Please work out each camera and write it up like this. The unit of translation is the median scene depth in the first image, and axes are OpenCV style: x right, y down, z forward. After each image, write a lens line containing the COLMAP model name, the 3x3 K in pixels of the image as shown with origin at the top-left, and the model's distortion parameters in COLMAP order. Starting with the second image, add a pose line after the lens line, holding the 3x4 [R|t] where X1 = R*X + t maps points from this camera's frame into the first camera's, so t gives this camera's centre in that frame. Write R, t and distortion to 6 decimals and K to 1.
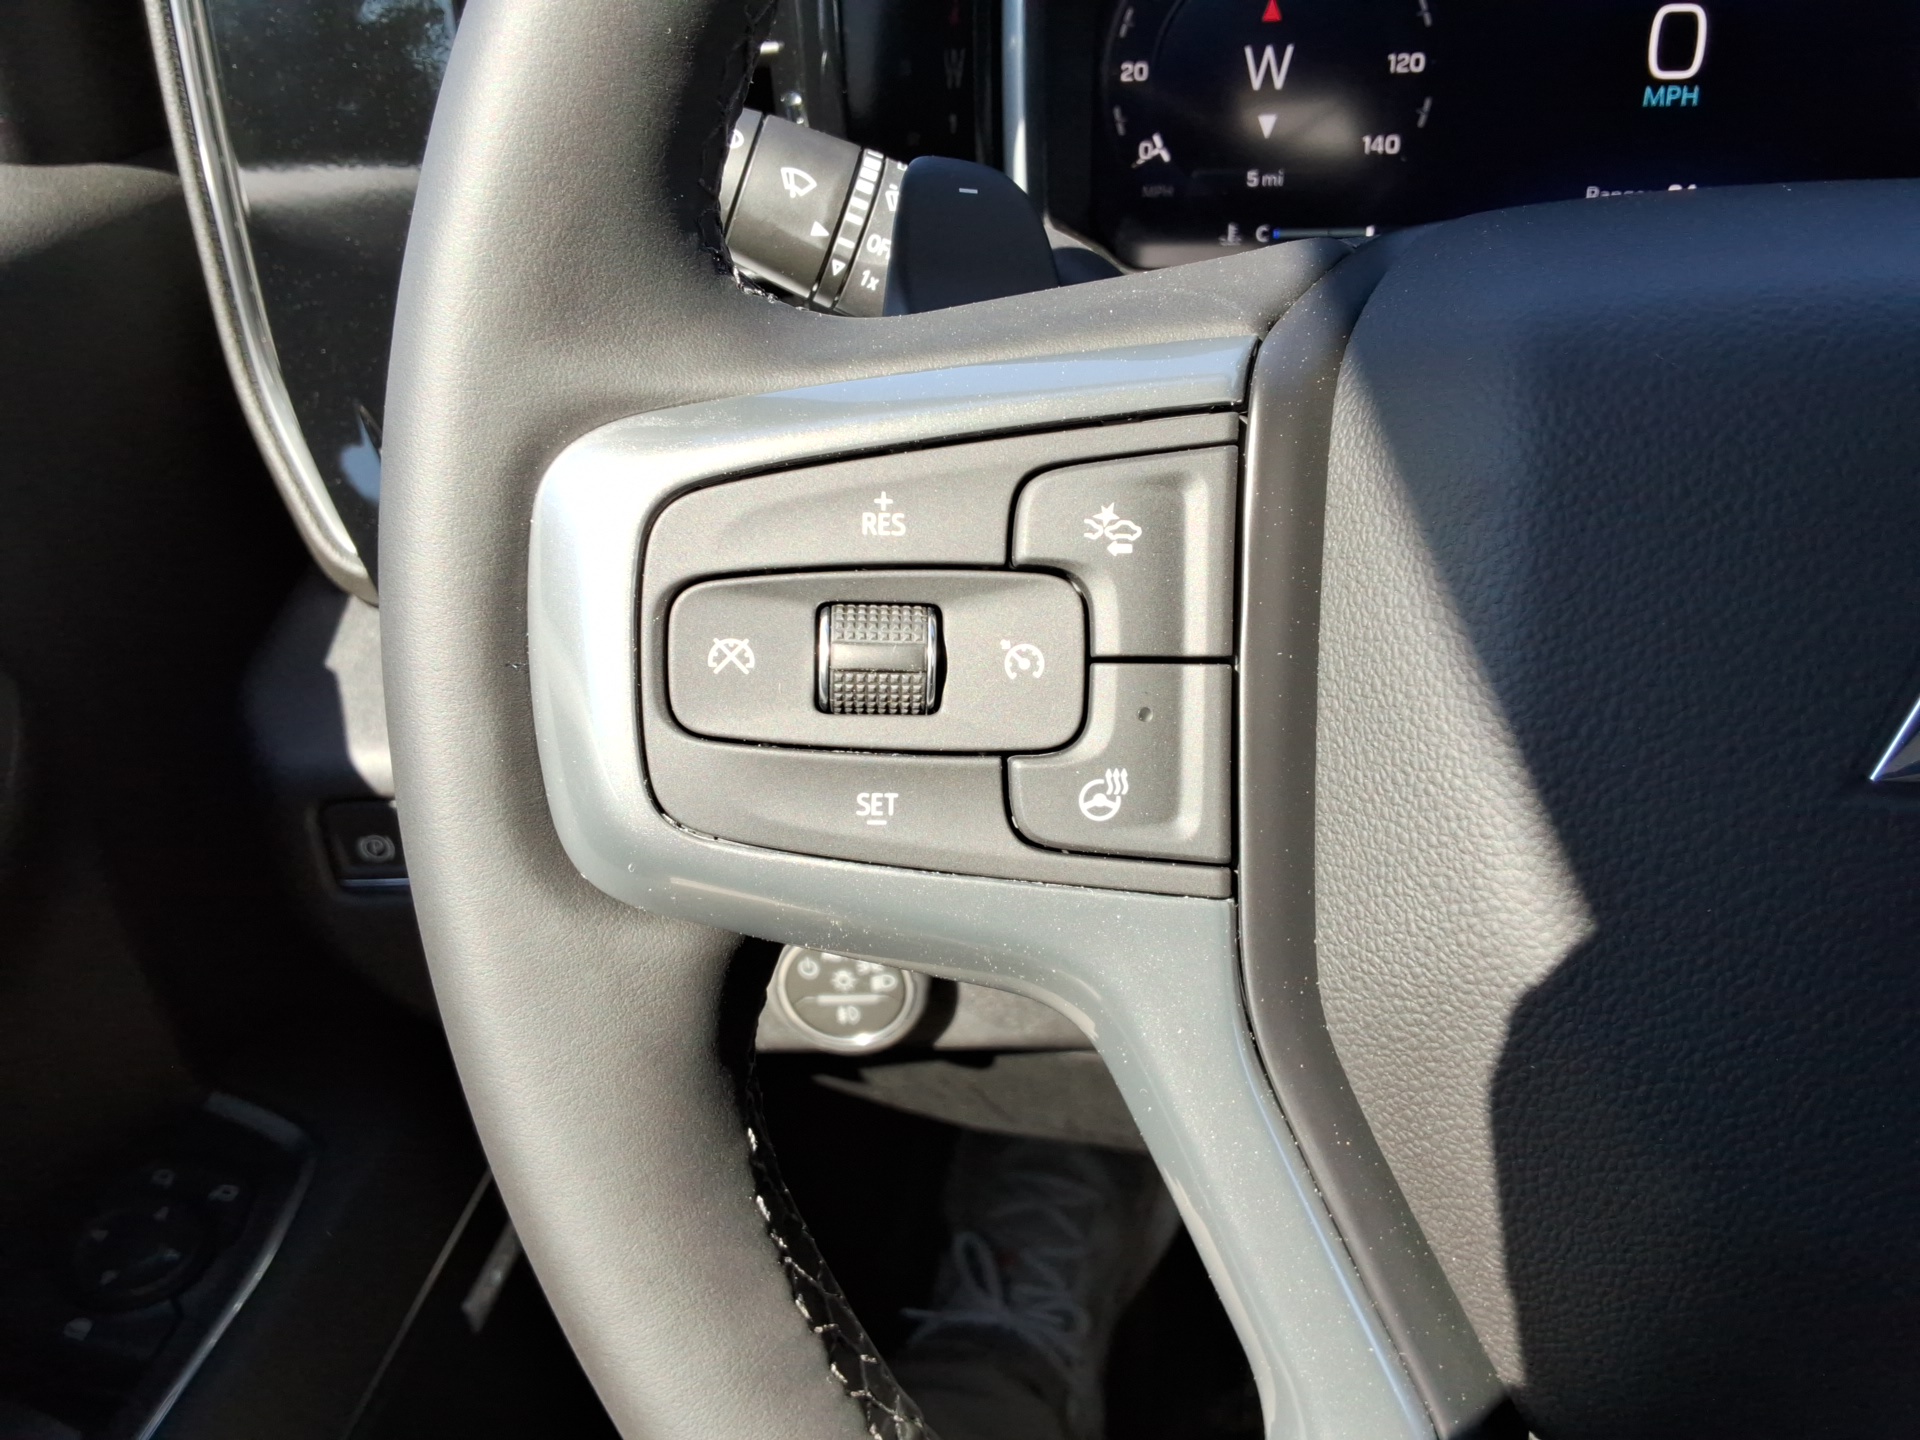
lens RADIAL K [[1558.6, 0, 964.8], [0, 1558.6, 705.7], [0, 0, 1]] dist [0.113558, -0.193561]
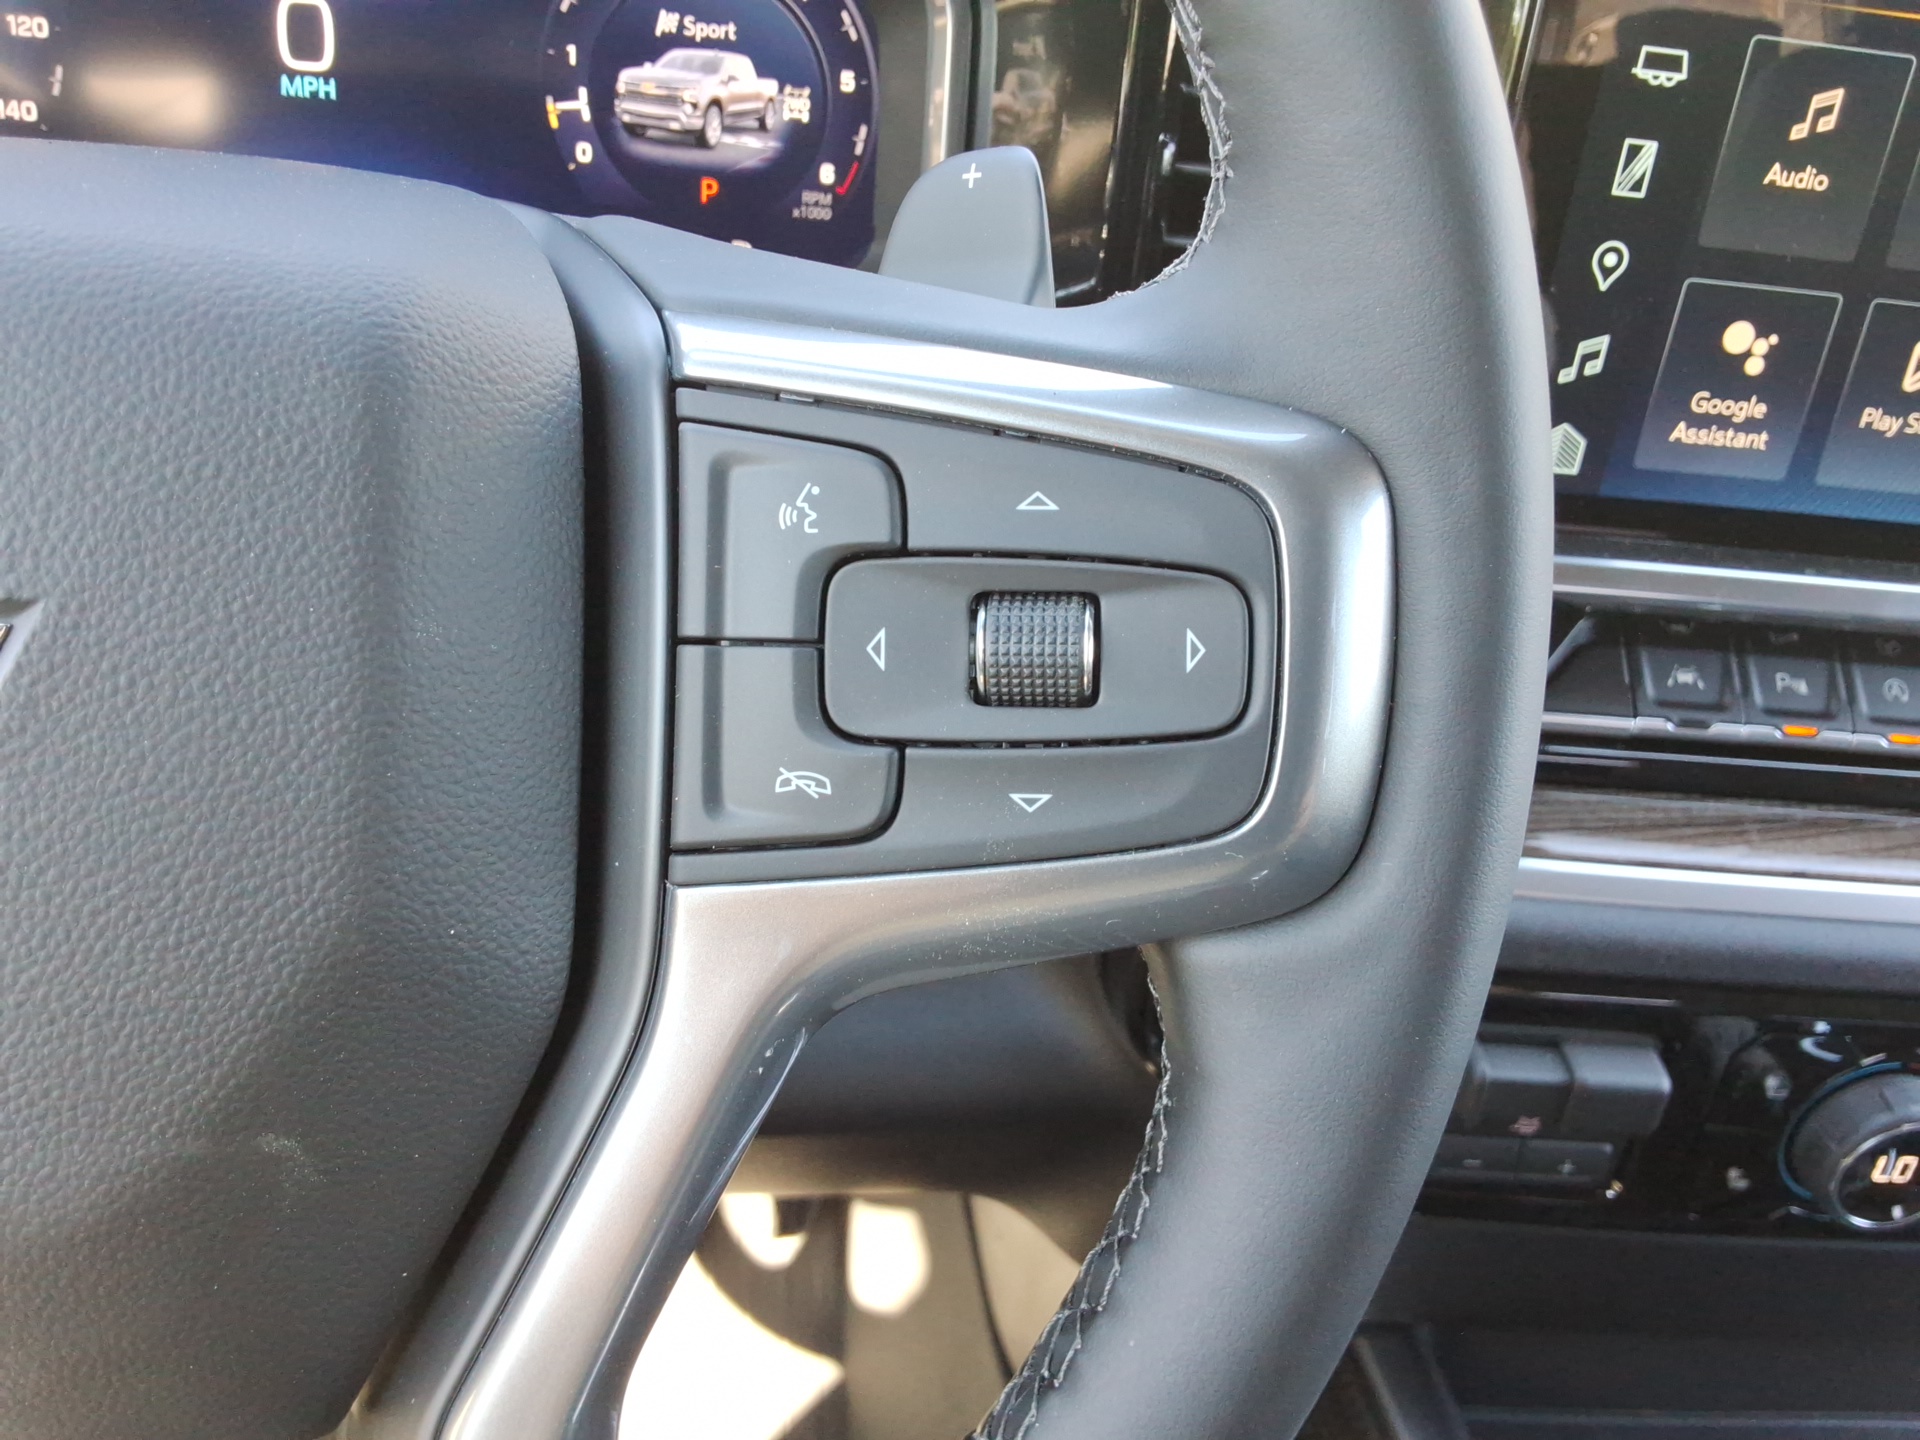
lens RADIAL K [[1558.6, 0, 964.8], [0, 1558.6, 705.7], [0, 0, 1]] dist [0.113558, -0.193561]
pose [[0.919636, -0.033912, 0.391306, 0.884063], [0.039385, 0.999206, -0.005967, 0.056752], [-0.390793, 0.020899, 0.920241, -0.152016]]
